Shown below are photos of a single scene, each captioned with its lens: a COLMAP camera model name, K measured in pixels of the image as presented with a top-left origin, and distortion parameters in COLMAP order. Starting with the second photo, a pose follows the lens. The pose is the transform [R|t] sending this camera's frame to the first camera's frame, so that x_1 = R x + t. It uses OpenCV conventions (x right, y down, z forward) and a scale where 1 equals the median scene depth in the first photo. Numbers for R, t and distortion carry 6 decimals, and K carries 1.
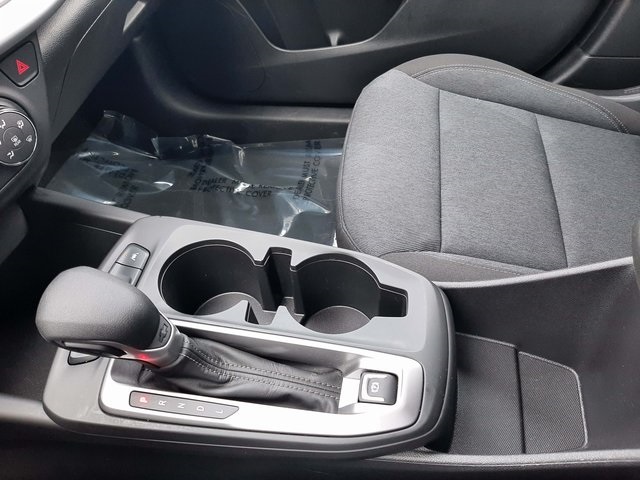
lens RADIAL K [[490.1, 0, 320.0], [0, 490.1, 240.0], [0, 0, 1]] dist [0.048262, -0.095547]
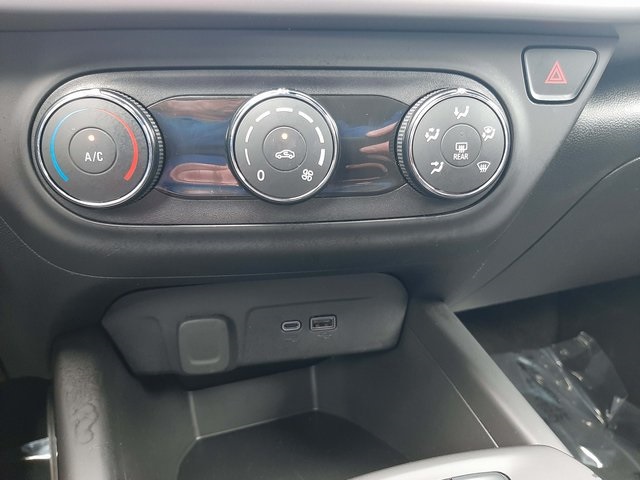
lens RADIAL K [[499.0, 0, 332.7], [0, 499.0, 237.5], [0, 0, 1]] dist [0.036825, -0.109290]
pose [[0.515039, 0.363480, -0.776285, -0.153875], [-0.696478, 0.705368, -0.131815, 0.017818], [0.499654, 0.608555, 0.616447, 0.418398]]
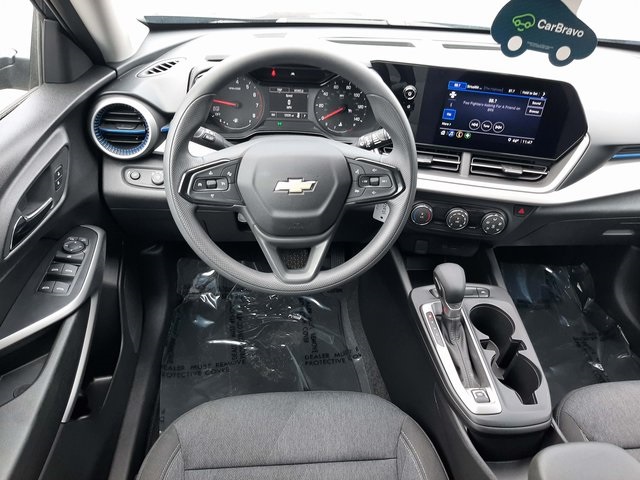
lens RADIAL K [[490.1, 0, 320.0], [0, 490.1, 240.0], [0, 0, 1]] dist [0.048262, -0.095547]
pose [[0.250382, 0.631887, -0.733503, 0.713546], [-0.792815, 0.568659, 0.219251, -0.002297], [0.555655, 0.526636, 0.643352, -0.741524]]
